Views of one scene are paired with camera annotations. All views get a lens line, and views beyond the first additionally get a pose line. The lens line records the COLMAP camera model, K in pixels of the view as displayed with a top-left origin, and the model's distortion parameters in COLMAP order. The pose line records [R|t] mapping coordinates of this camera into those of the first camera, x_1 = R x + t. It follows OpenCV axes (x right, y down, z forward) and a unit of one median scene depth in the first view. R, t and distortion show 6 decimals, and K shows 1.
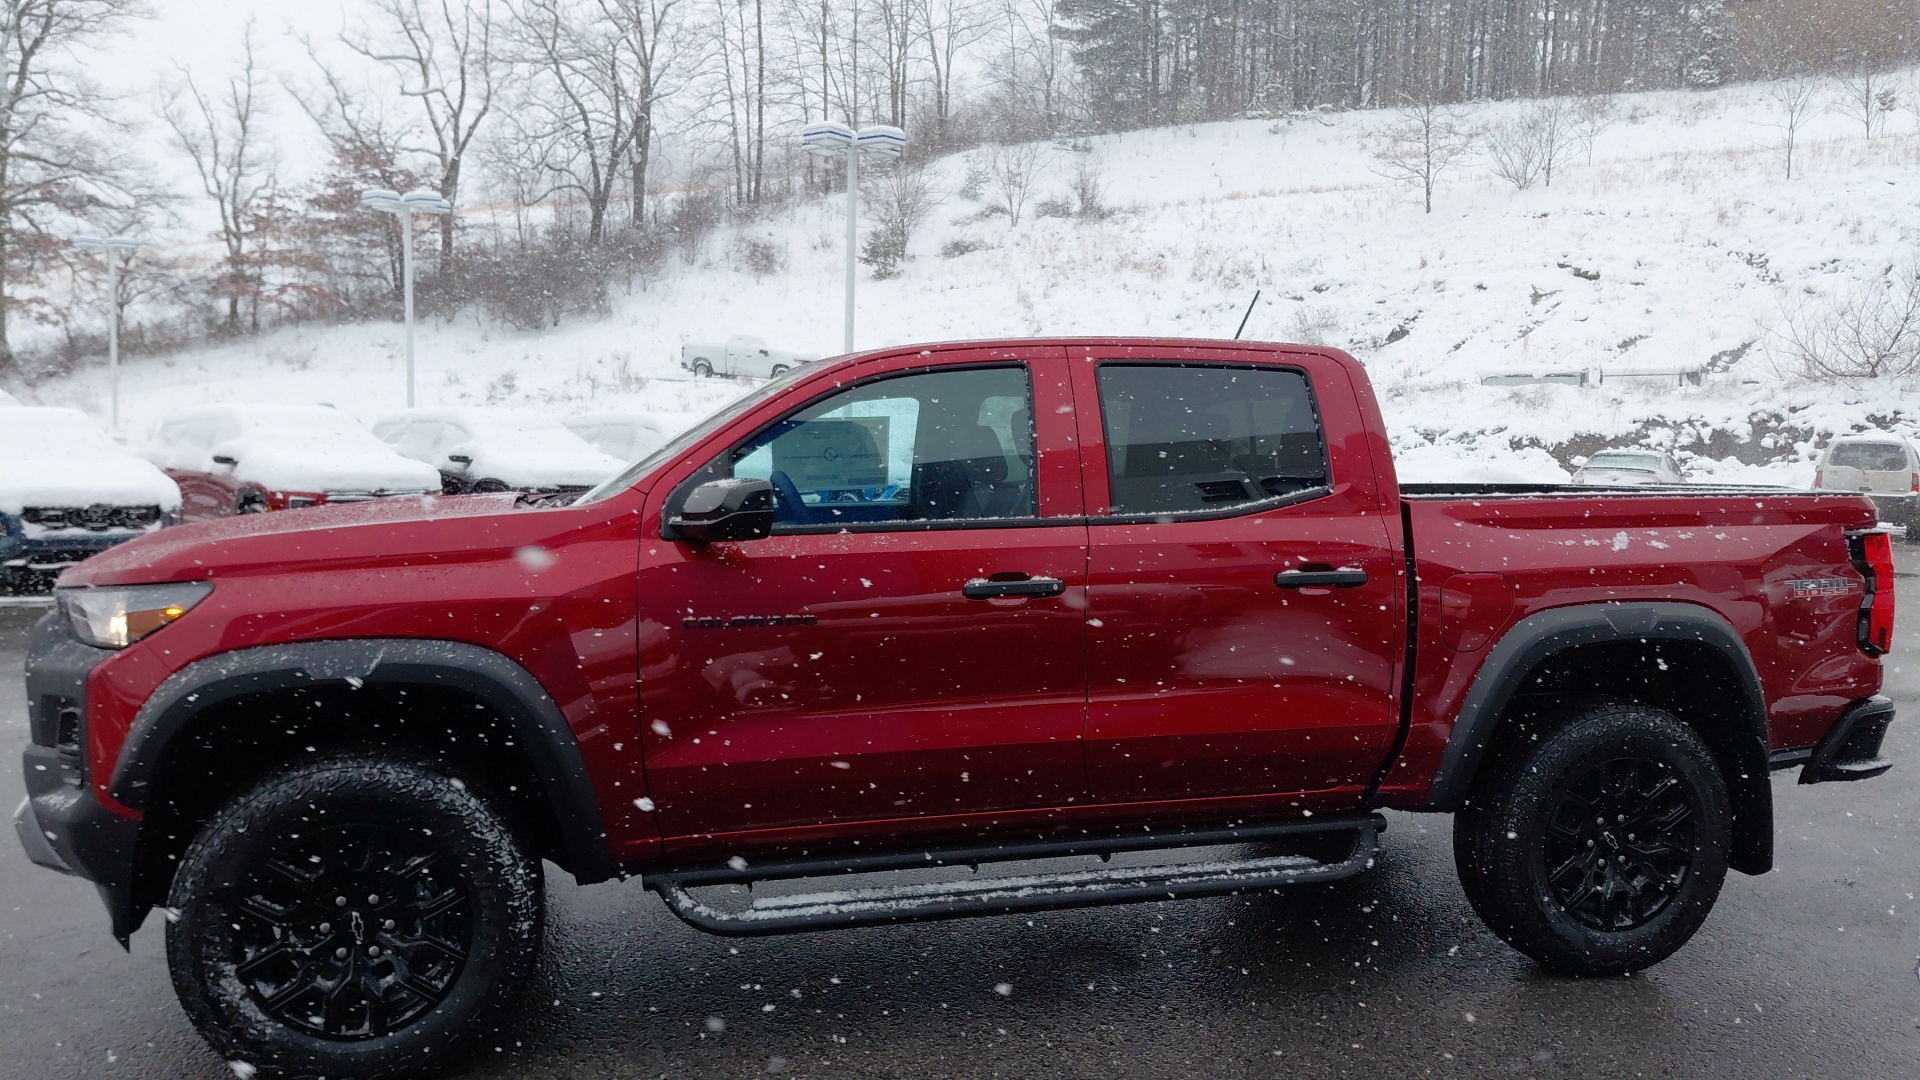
lens RADIAL K [[1432.7, 0, 954.2], [0, 1432.7, 509.0], [0, 0, 1]] dist [0.067703, -0.135753]
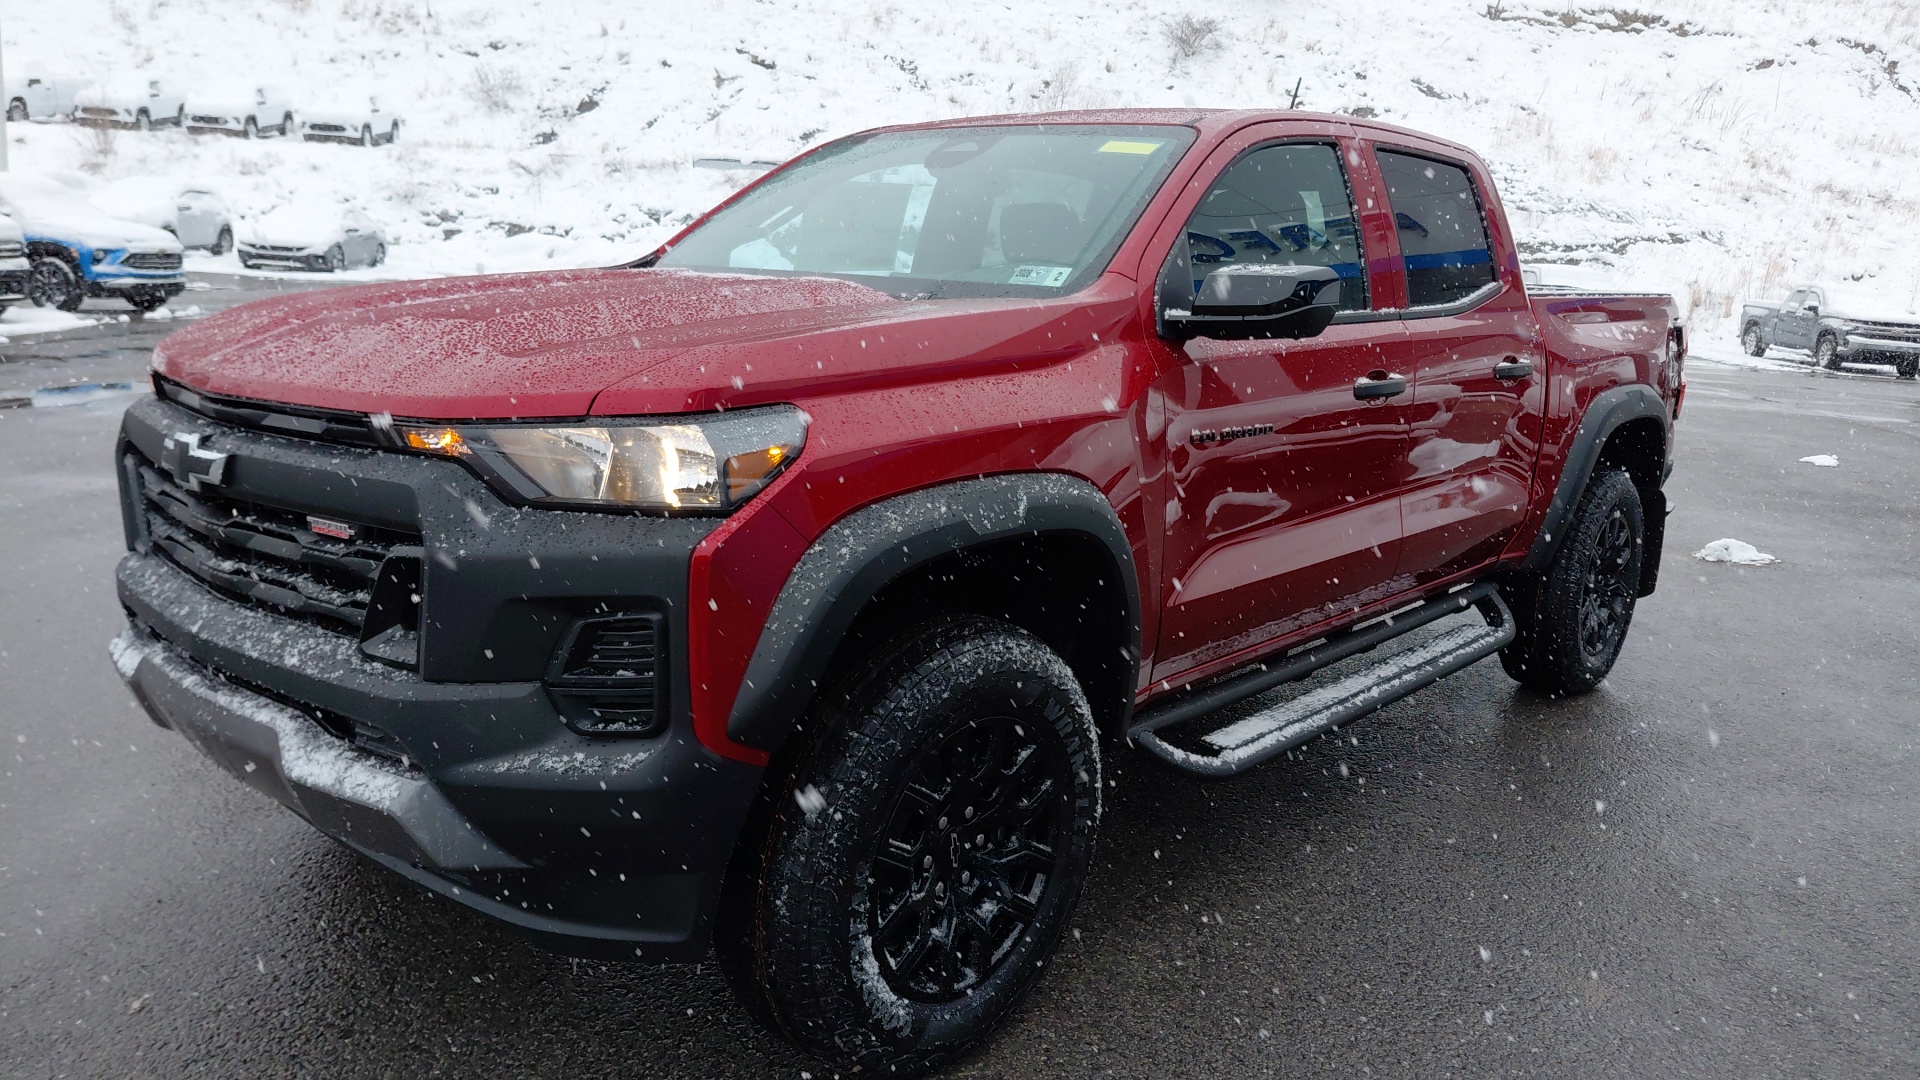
lens RADIAL K [[1441.8, 0, 1014.9], [0, 1441.8, 536.2], [0, 0, 1]] dist [0.006714, -0.023257]
pose [[0.811175, -0.079781, 0.579336, -0.747501], [-0.019511, 0.986407, 0.163158, 0.000249], [-0.584478, -0.143653, 0.798592, 0.367226]]
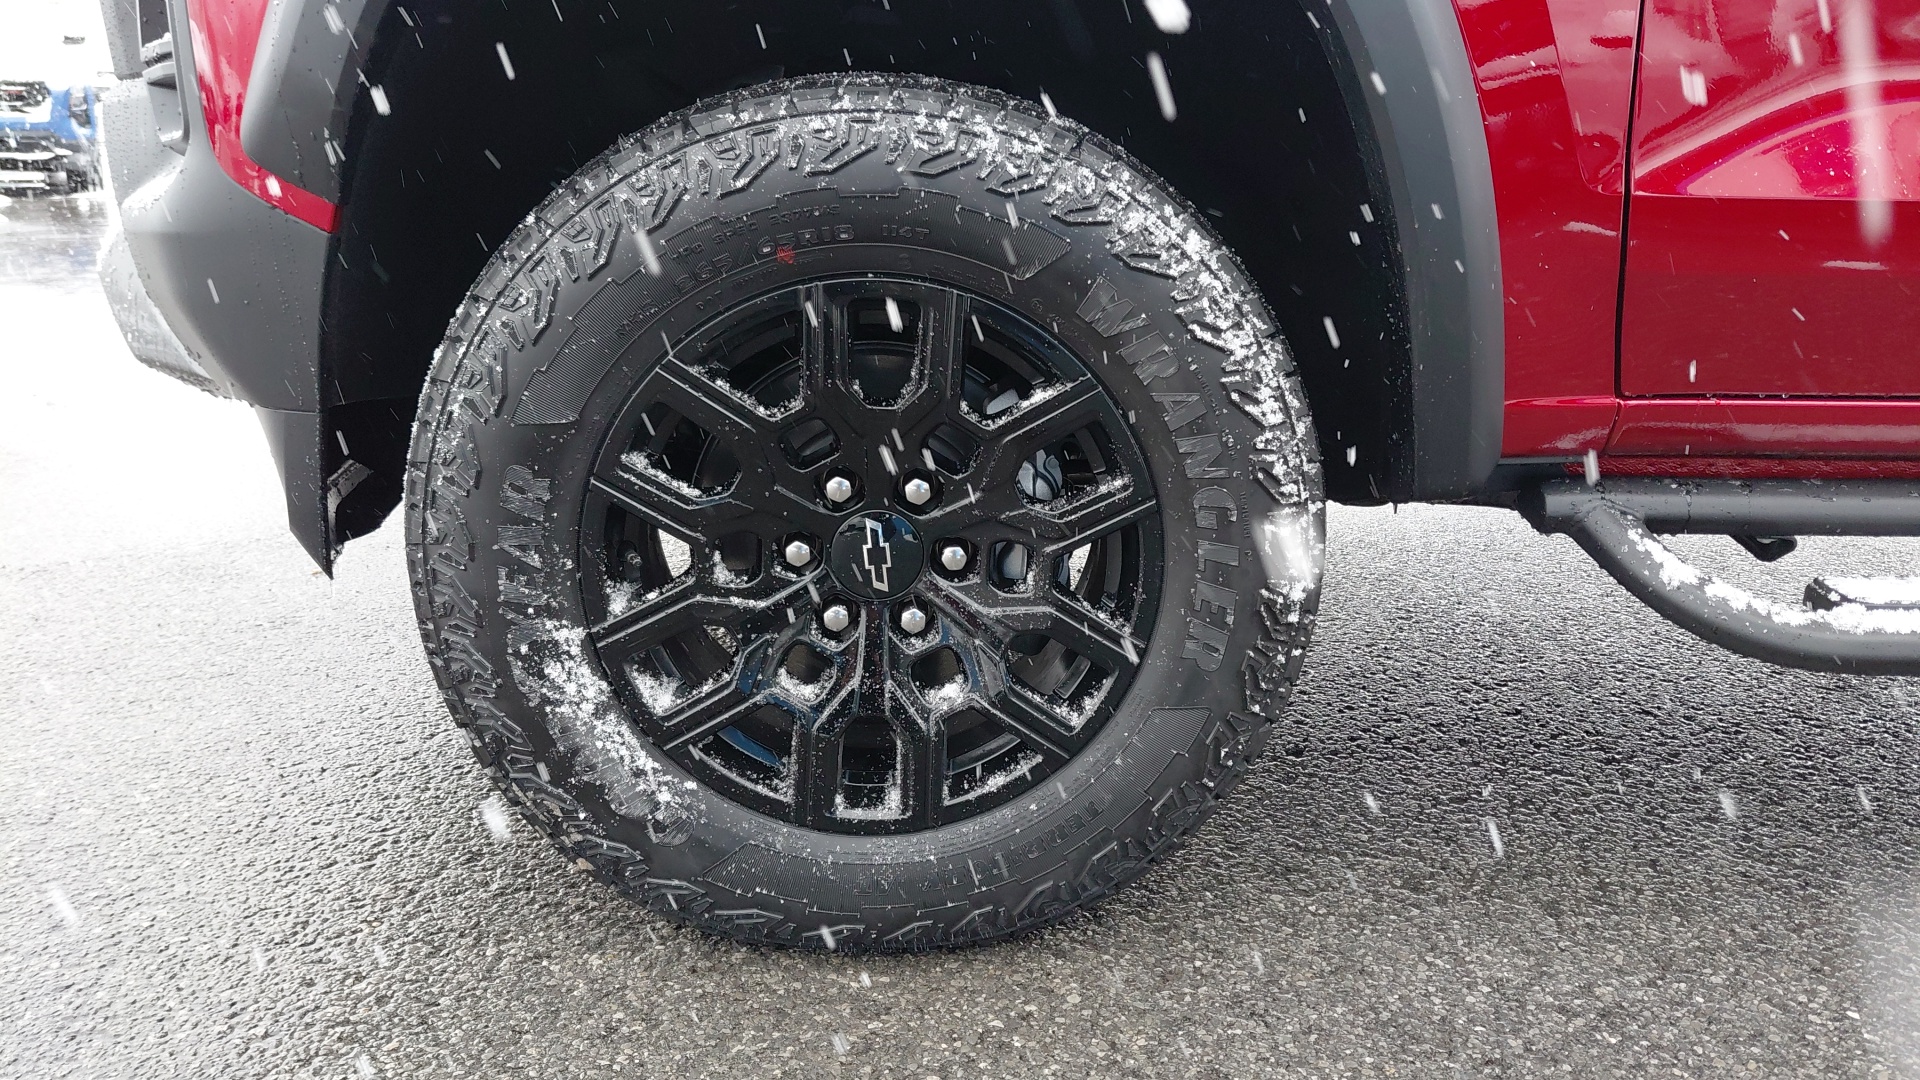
lens RADIAL K [[1432.7, 0, 954.2], [0, 1432.7, 509.0], [0, 0, 1]] dist [0.067703, -0.135753]
pose [[0.979509, 0.073528, -0.187498, -0.294928], [-0.031664, 0.975619, 0.217176, 0.176849], [0.198895, -0.206788, 0.957956, 0.586568]]
